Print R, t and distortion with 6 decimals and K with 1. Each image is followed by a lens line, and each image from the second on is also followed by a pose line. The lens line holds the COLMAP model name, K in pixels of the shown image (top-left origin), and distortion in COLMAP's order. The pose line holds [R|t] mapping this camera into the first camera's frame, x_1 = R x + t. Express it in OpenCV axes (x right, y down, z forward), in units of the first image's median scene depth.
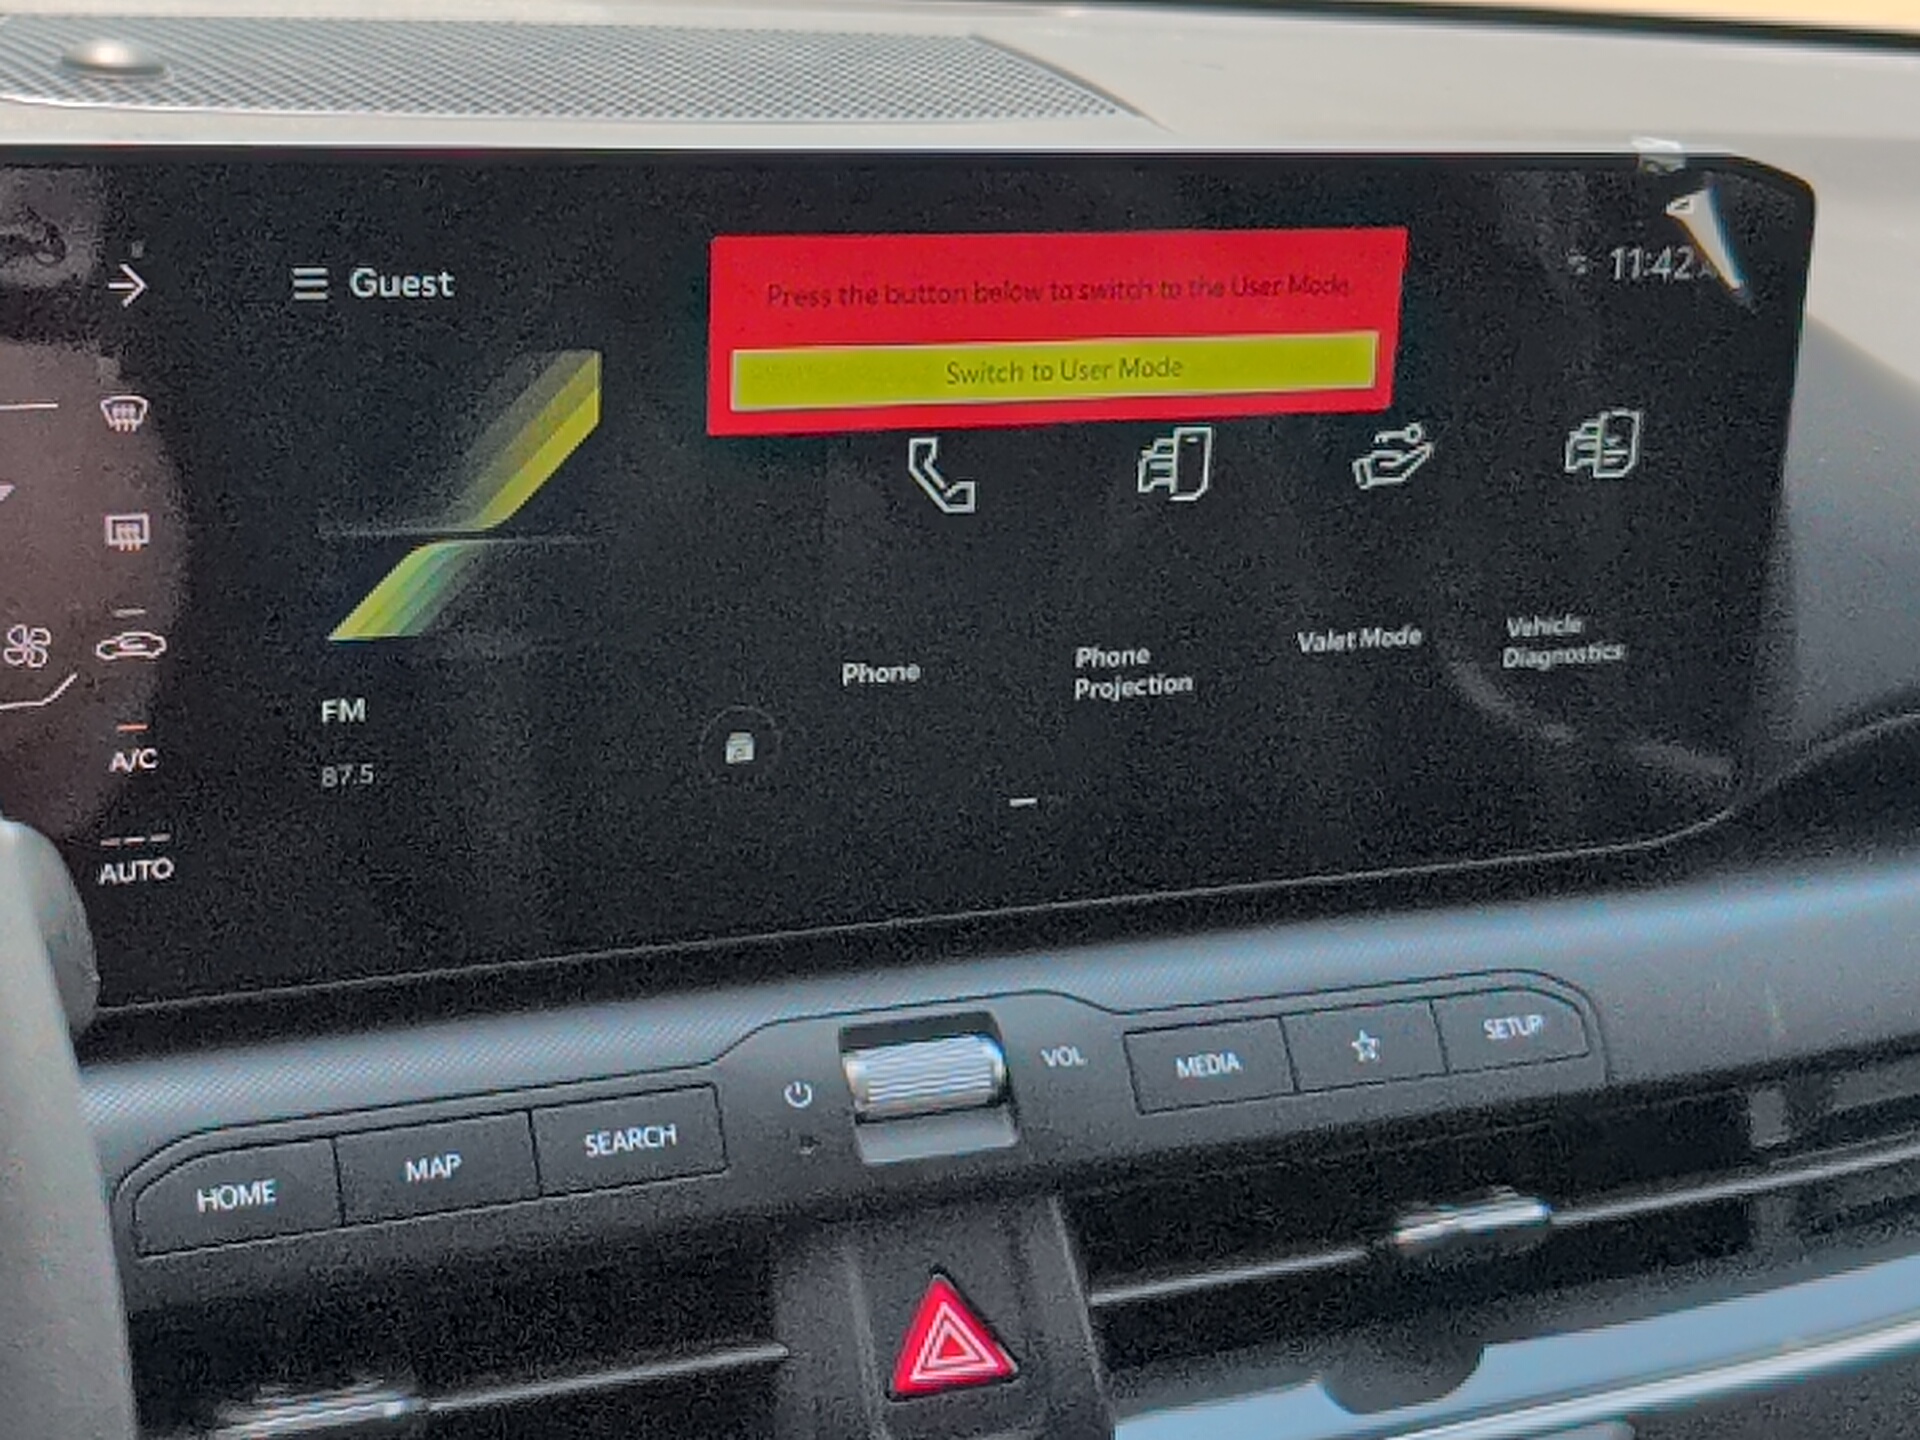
lens RADIAL K [[3252.7, 0, 954.7], [0, 3252.7, 657.0], [0, 0, 1]] dist [0.319619, -1.681075]
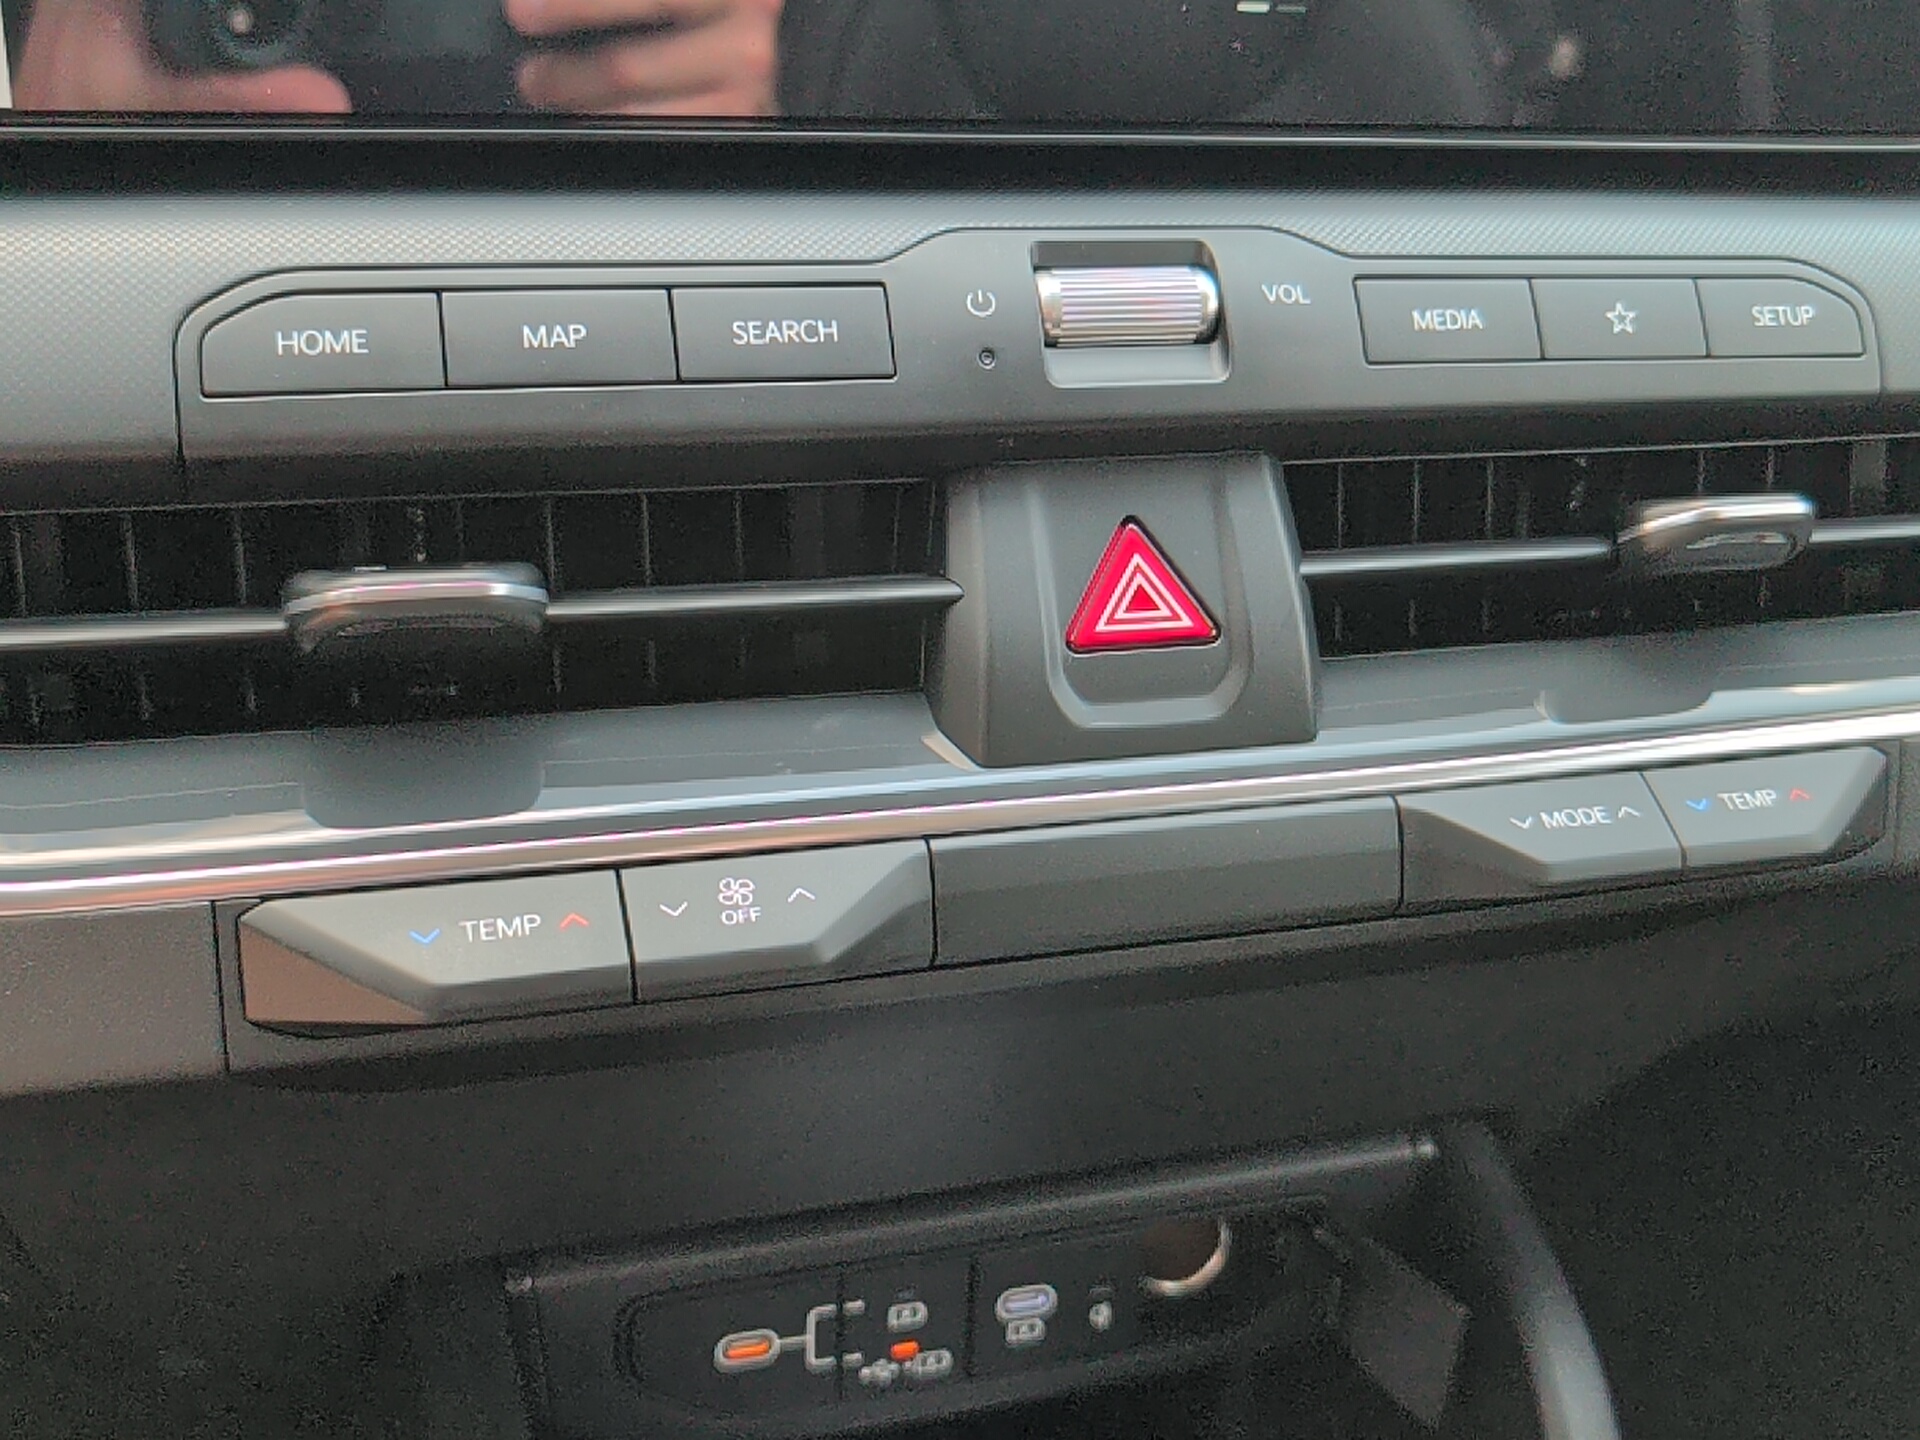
lens RADIAL K [[2047.0, 0, 960.0], [0, 2047.0, 720.0], [0, 0, 1]] dist [0.017764, -0.009978]
pose [[0.992836, 0.048521, -0.109191, 0.012197], [-0.033844, 0.990609, 0.132467, 0.169199], [0.114593, -0.127823, 0.985155, 0.433859]]
